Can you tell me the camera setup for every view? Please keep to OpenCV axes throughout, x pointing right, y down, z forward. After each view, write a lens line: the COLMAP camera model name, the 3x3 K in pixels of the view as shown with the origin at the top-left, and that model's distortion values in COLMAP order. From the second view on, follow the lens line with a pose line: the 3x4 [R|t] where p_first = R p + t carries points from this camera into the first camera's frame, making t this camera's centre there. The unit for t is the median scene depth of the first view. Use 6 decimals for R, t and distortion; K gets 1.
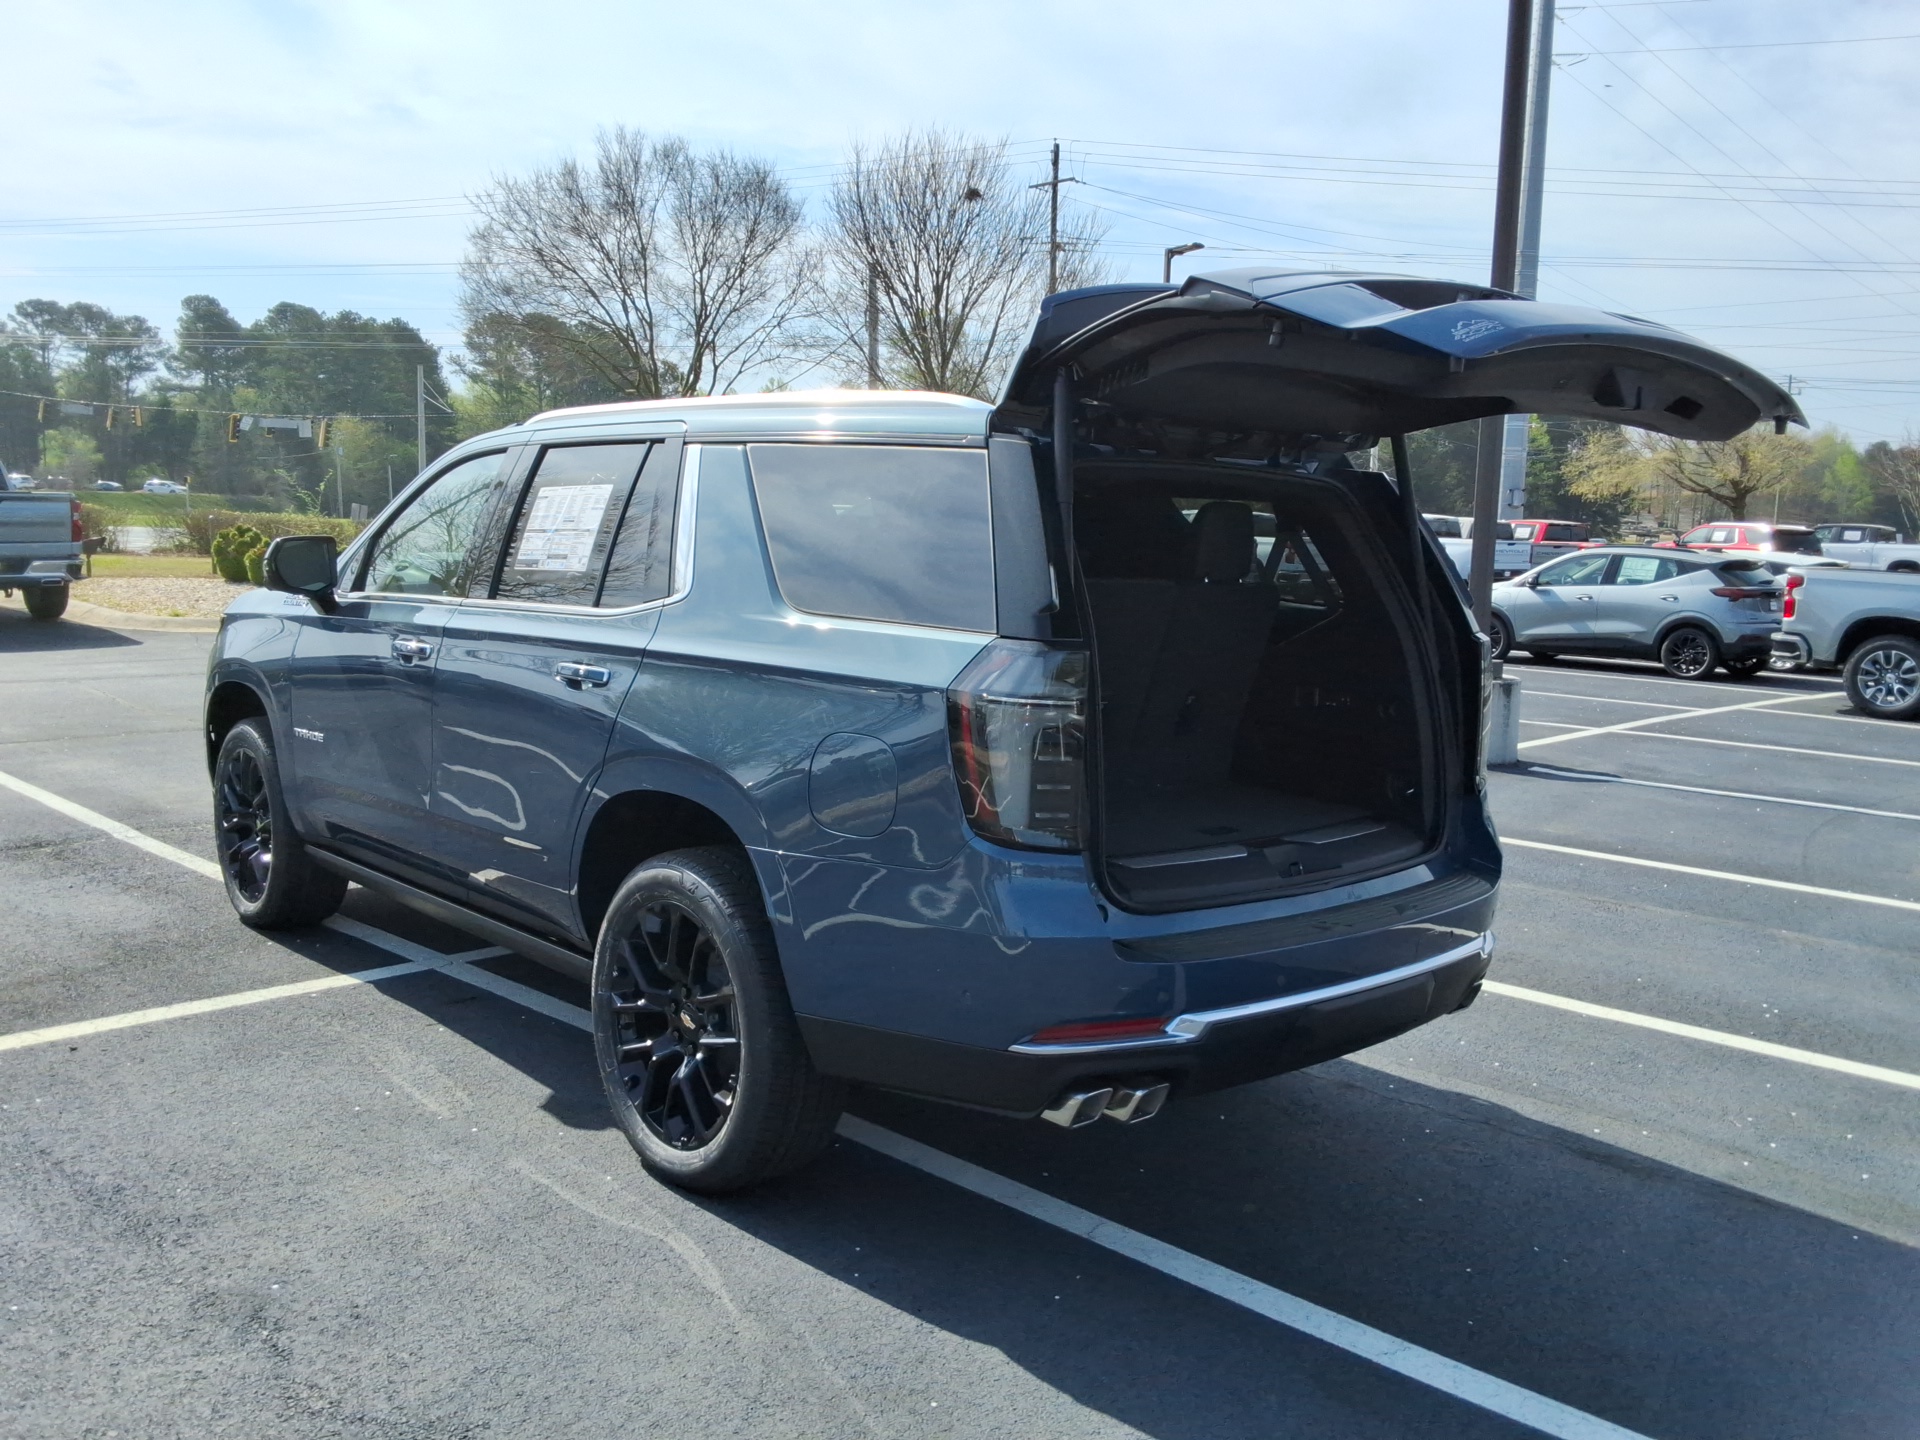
lens RADIAL K [[1533.3, 0, 989.3], [0, 1533.3, 695.9], [0, 0, 1]] dist [0.092713, -0.142814]
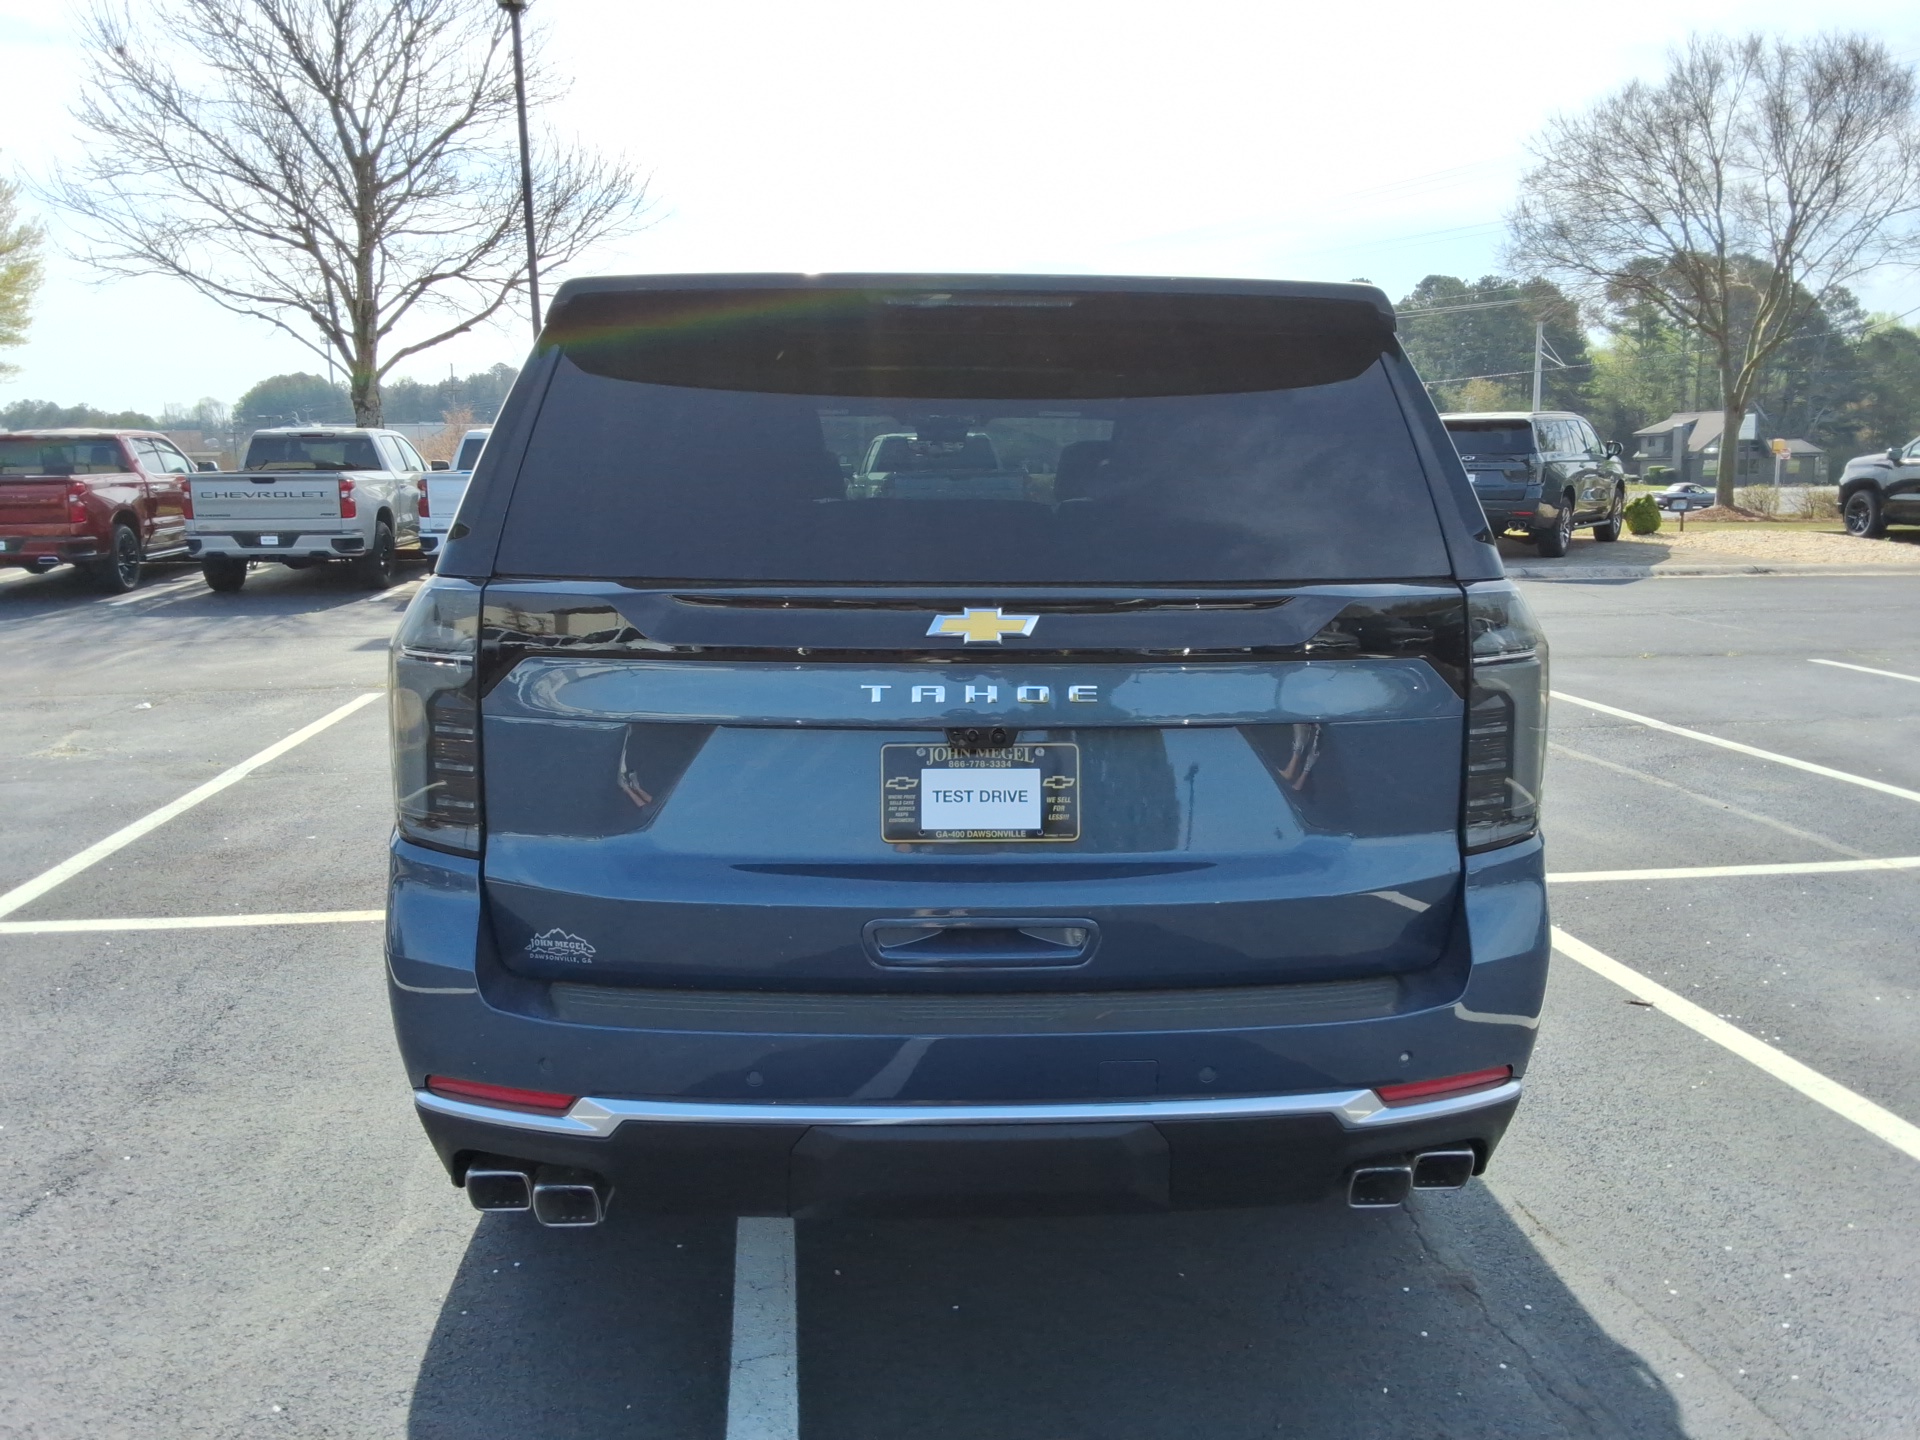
lens RADIAL K [[1533.3, 0, 972.8], [0, 1533.3, 716.8], [0, 0, 1]] dist [0.092713, -0.142814]
pose [[0.761413, 0.062221, -0.645274, 0.511763], [-0.037391, 0.997941, 0.052107, -0.011434], [0.647188, -0.015548, 0.762172, 0.402652]]
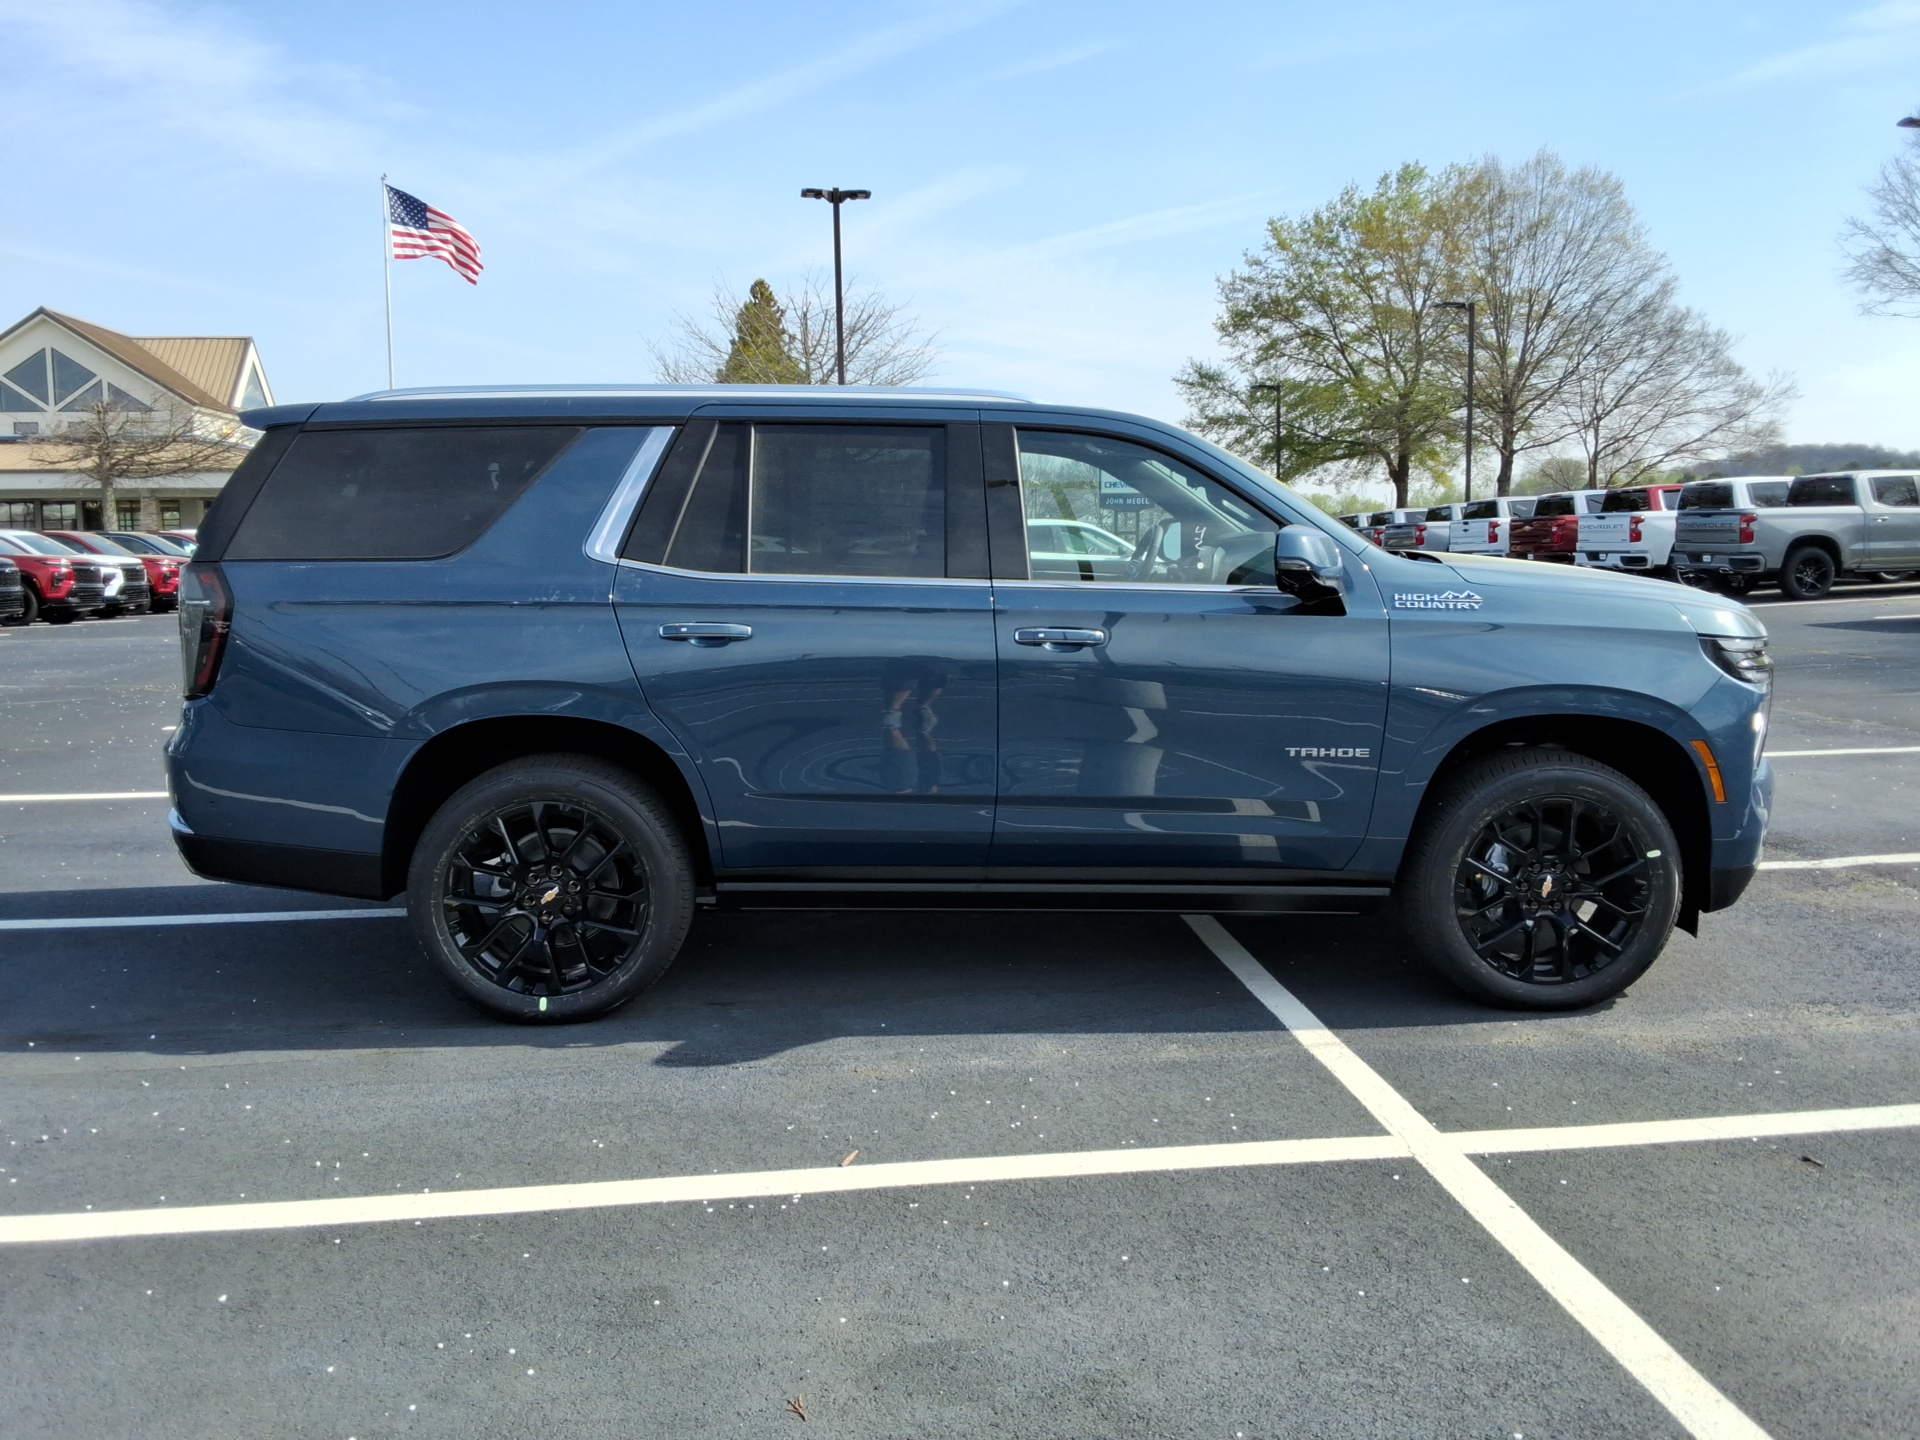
lens RADIAL K [[1533.3, 0, 968.0], [0, 1533.3, 713.0], [0, 0, 1]] dist [0.092713, -0.142814]
pose [[-0.644935, 0.064916, -0.761475, 0.772564], [-0.097852, 0.981171, 0.166521, -0.165869], [0.757947, 0.181907, -0.626439, 2.029623]]
